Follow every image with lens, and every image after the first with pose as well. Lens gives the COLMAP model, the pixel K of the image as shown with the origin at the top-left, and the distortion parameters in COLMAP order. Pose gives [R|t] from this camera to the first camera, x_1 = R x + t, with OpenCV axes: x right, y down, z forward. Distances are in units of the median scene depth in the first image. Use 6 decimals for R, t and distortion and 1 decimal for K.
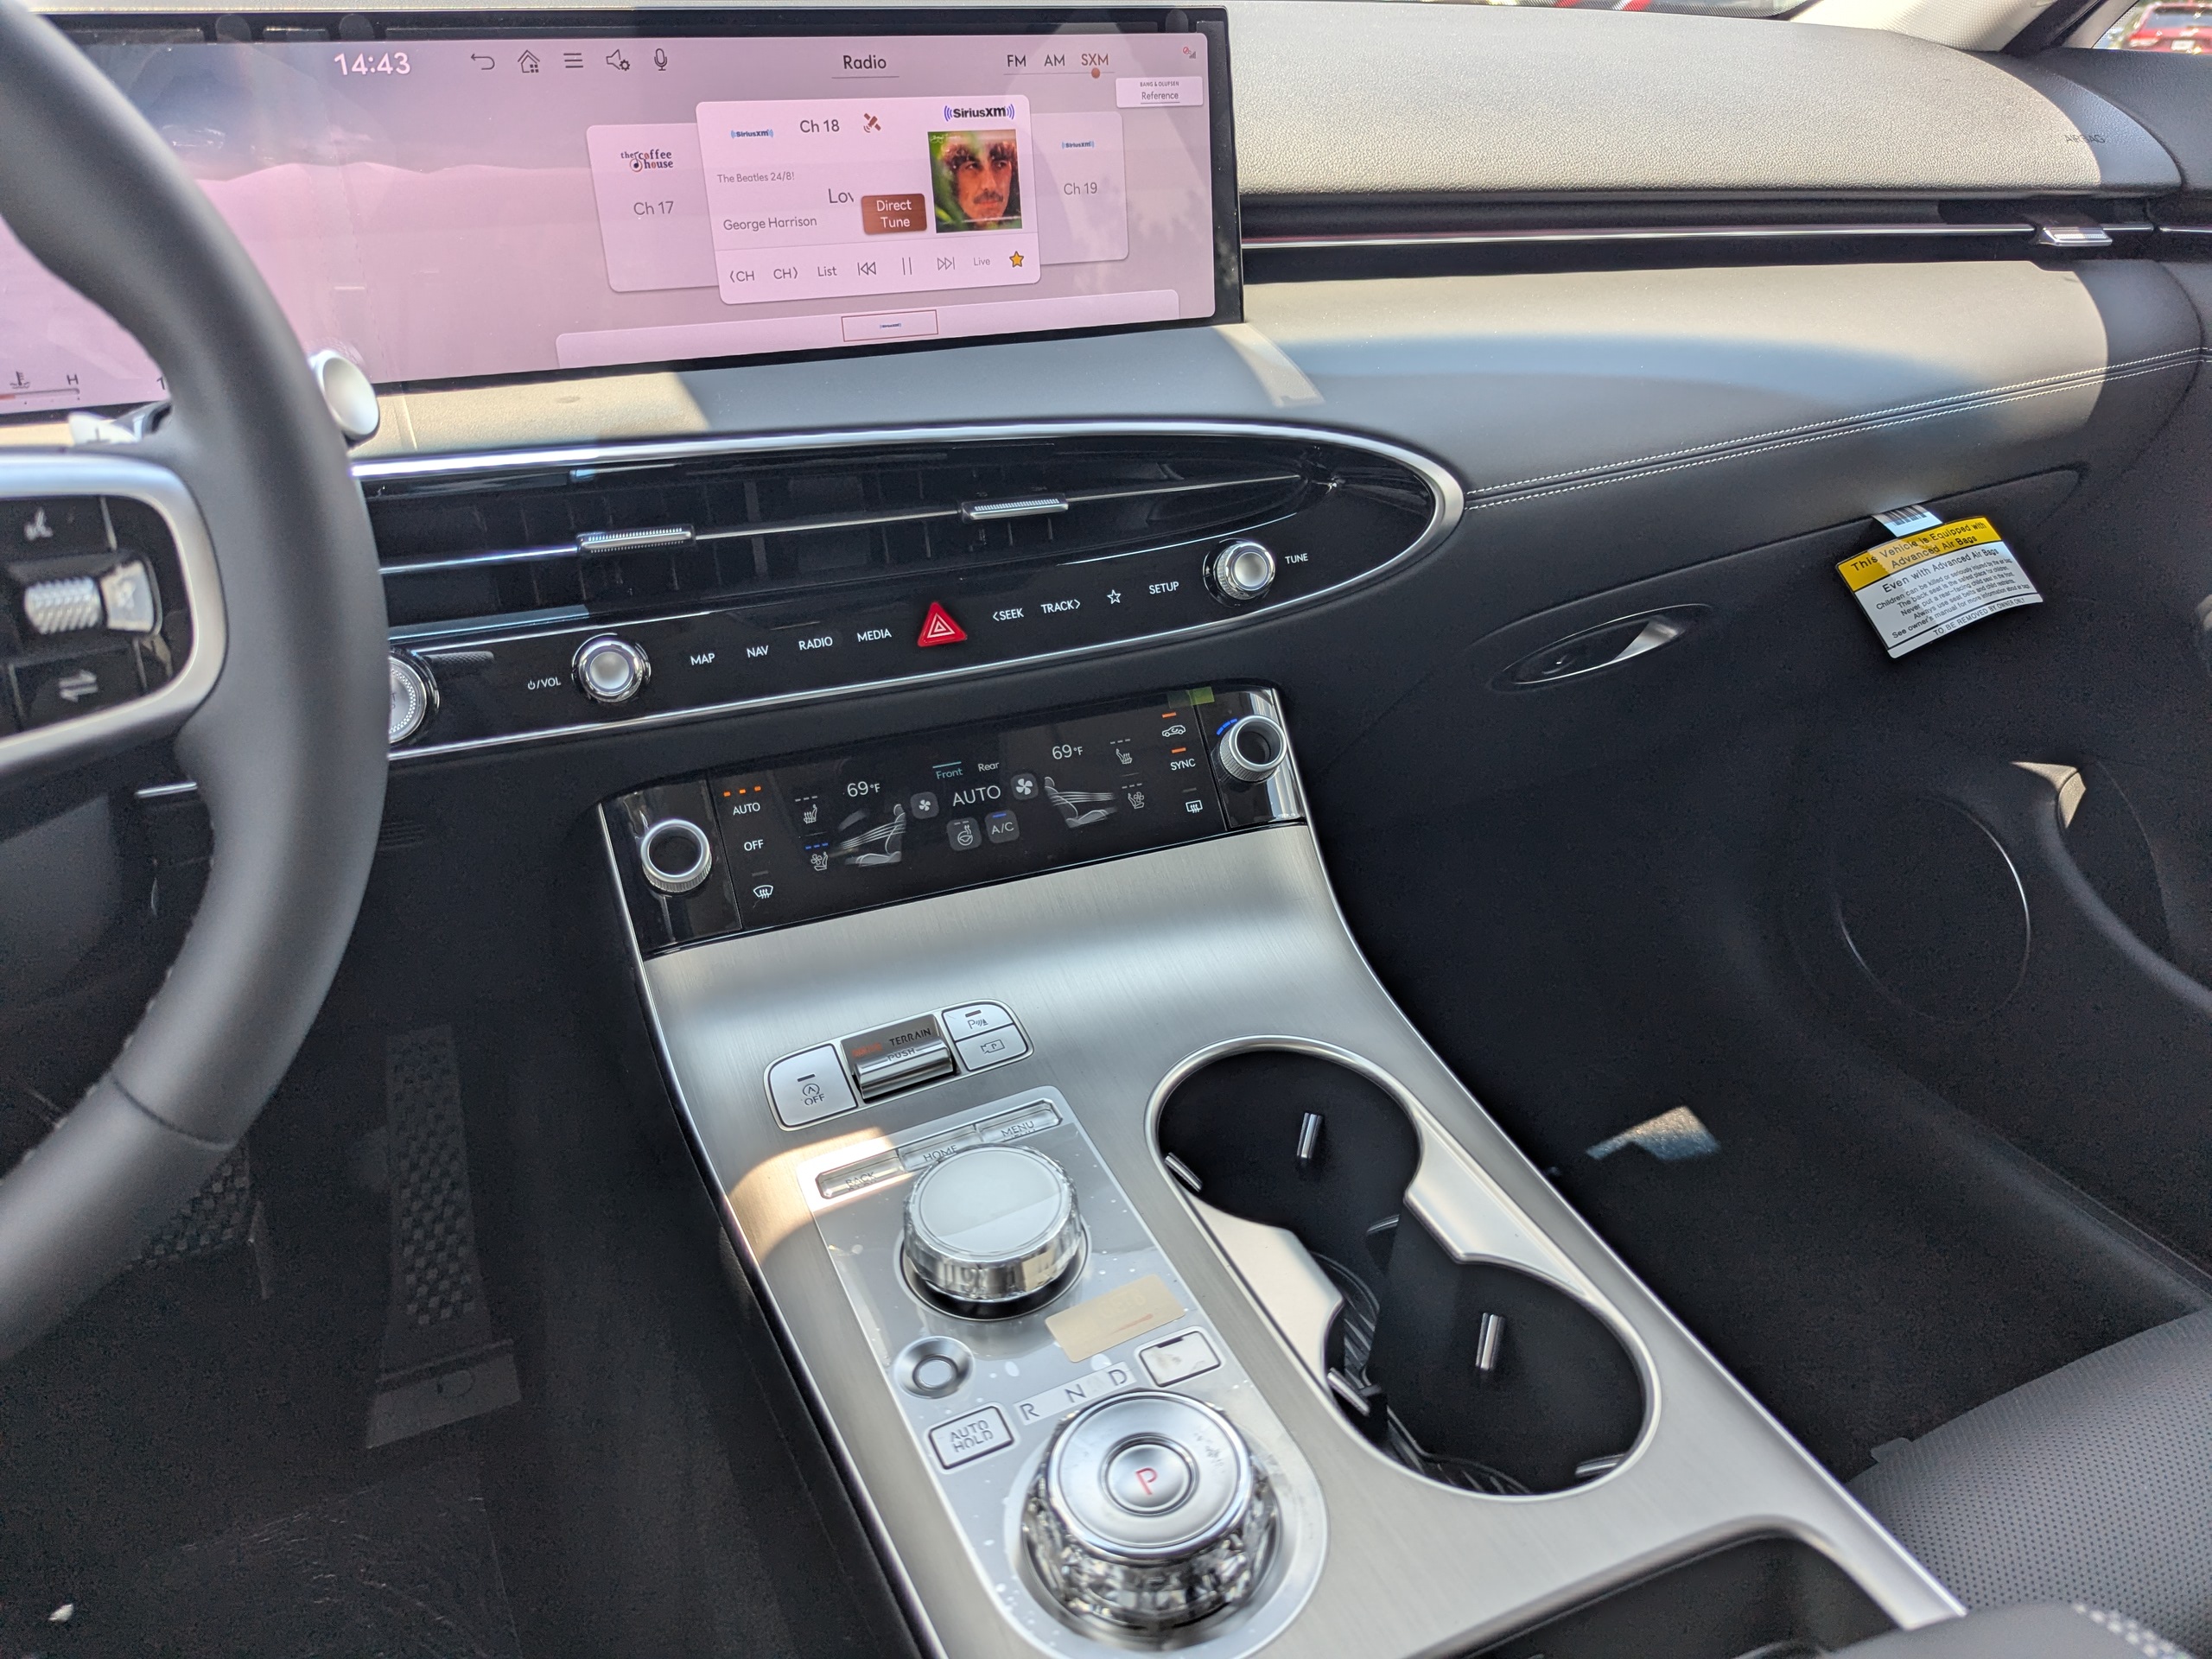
lens RADIAL K [[1601.0, 0, 1084.7], [0, 1601.0, 843.8], [0, 0, 1]] dist [0.014787, -0.006508]
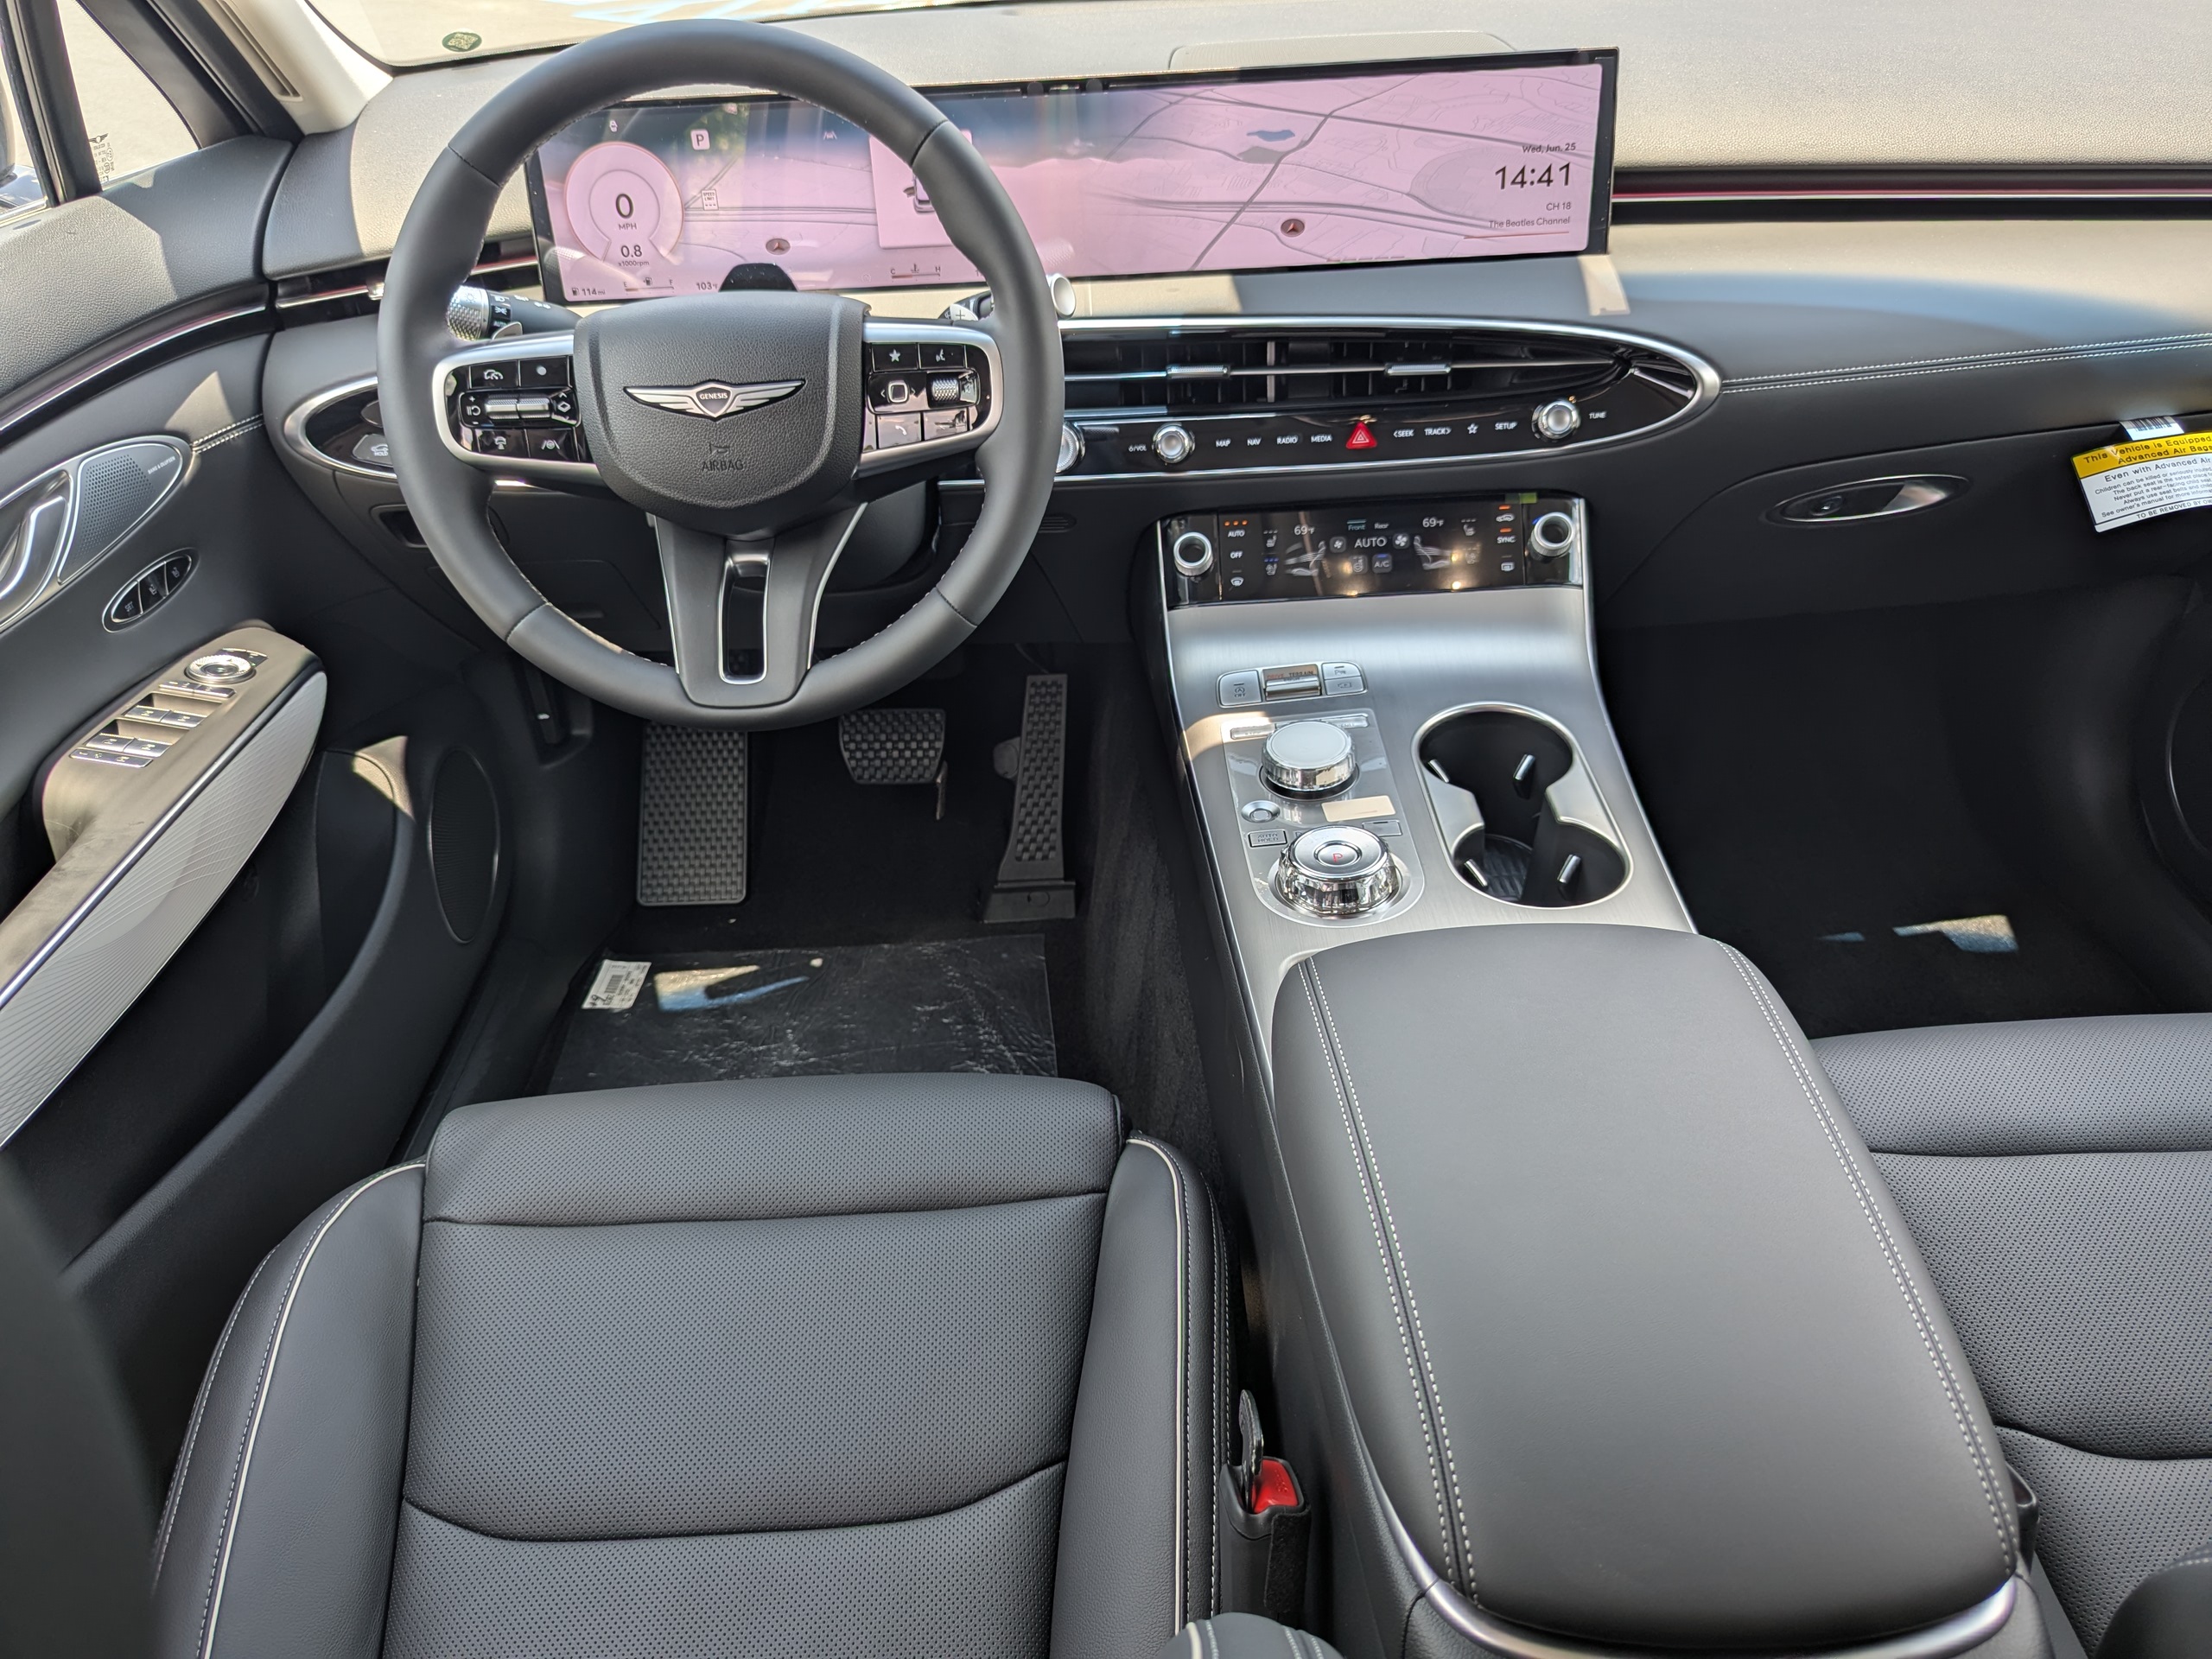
lens RADIAL K [[1601.0, 0, 1094.0], [0, 1601.0, 846.9], [0, 0, 1]] dist [0.014787, -0.006508]
pose [[0.920057, 0.180827, -0.347557, 0.331836], [-0.143443, 0.980994, 0.130667, 0.113598], [0.364580, -0.070367, 0.928510, -0.741134]]
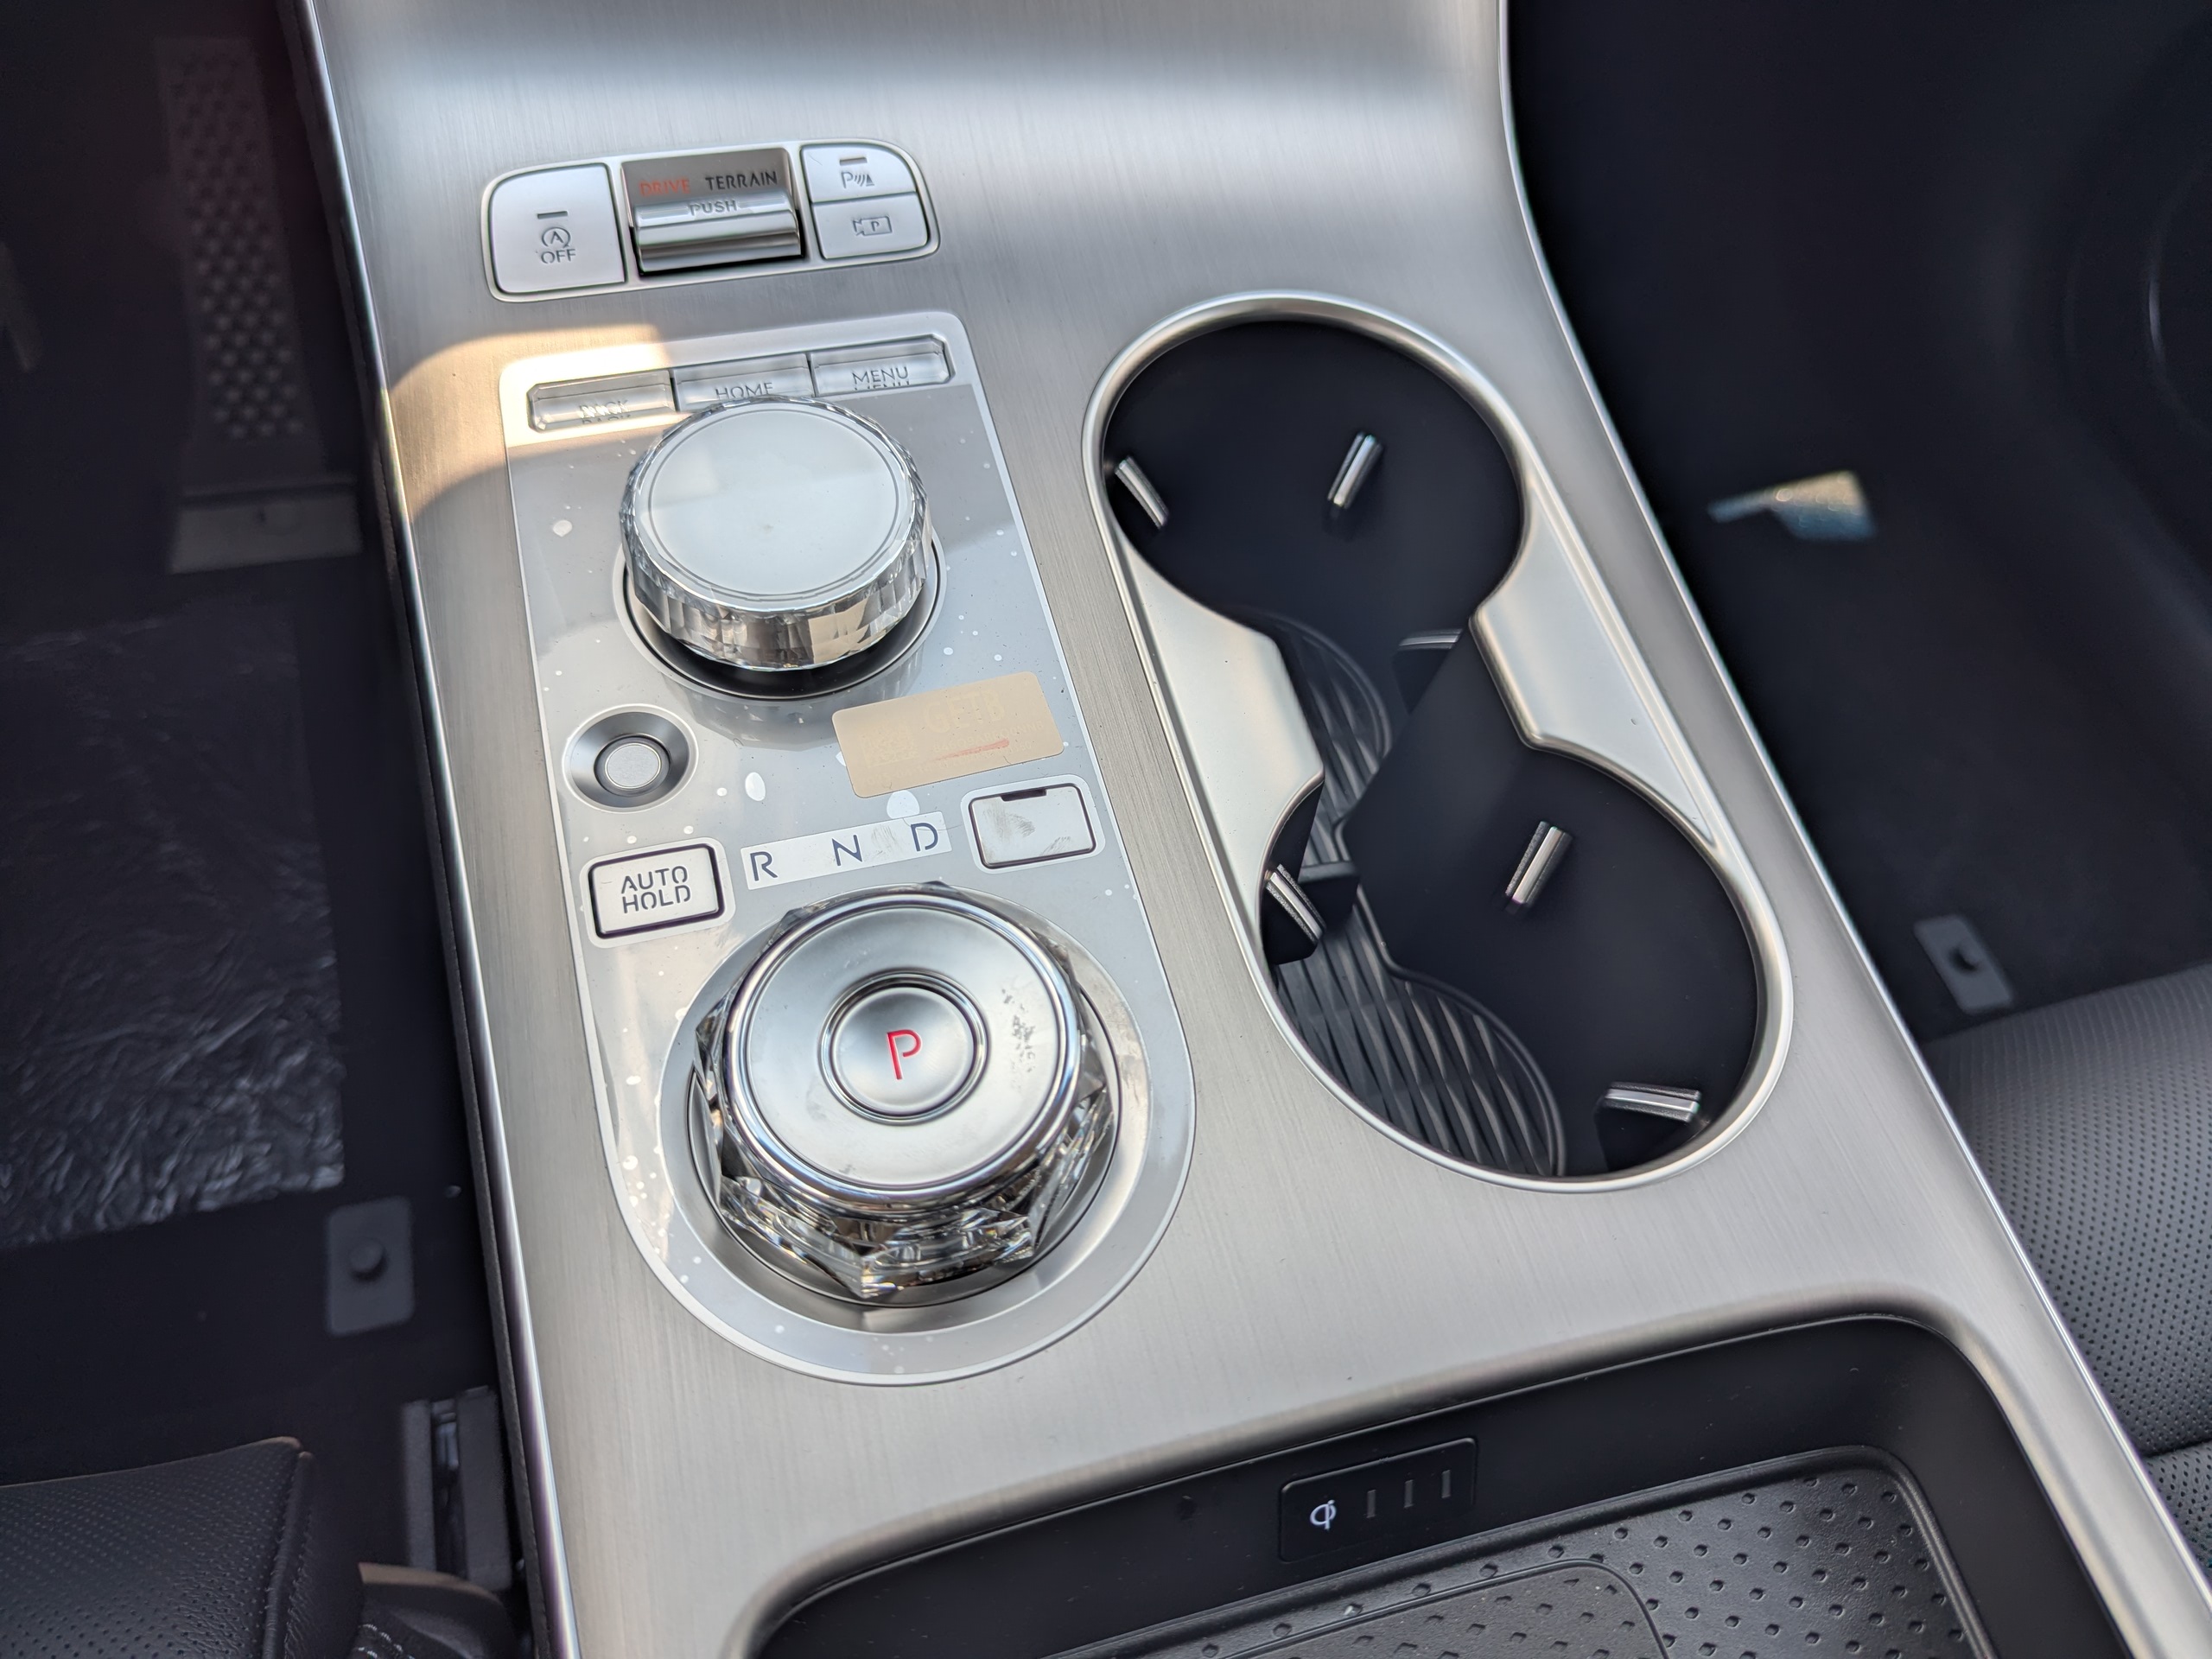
lens RADIAL K [[1601.0, 0, 1104.5], [0, 1601.0, 818.5], [0, 0, 1]] dist [0.014787, -0.006508]
pose [[0.980409, 0.196118, 0.018321, 0.059788], [-0.182729, 0.870850, 0.456322, 0.030951], [0.073538, -0.450730, 0.889626, 0.375103]]
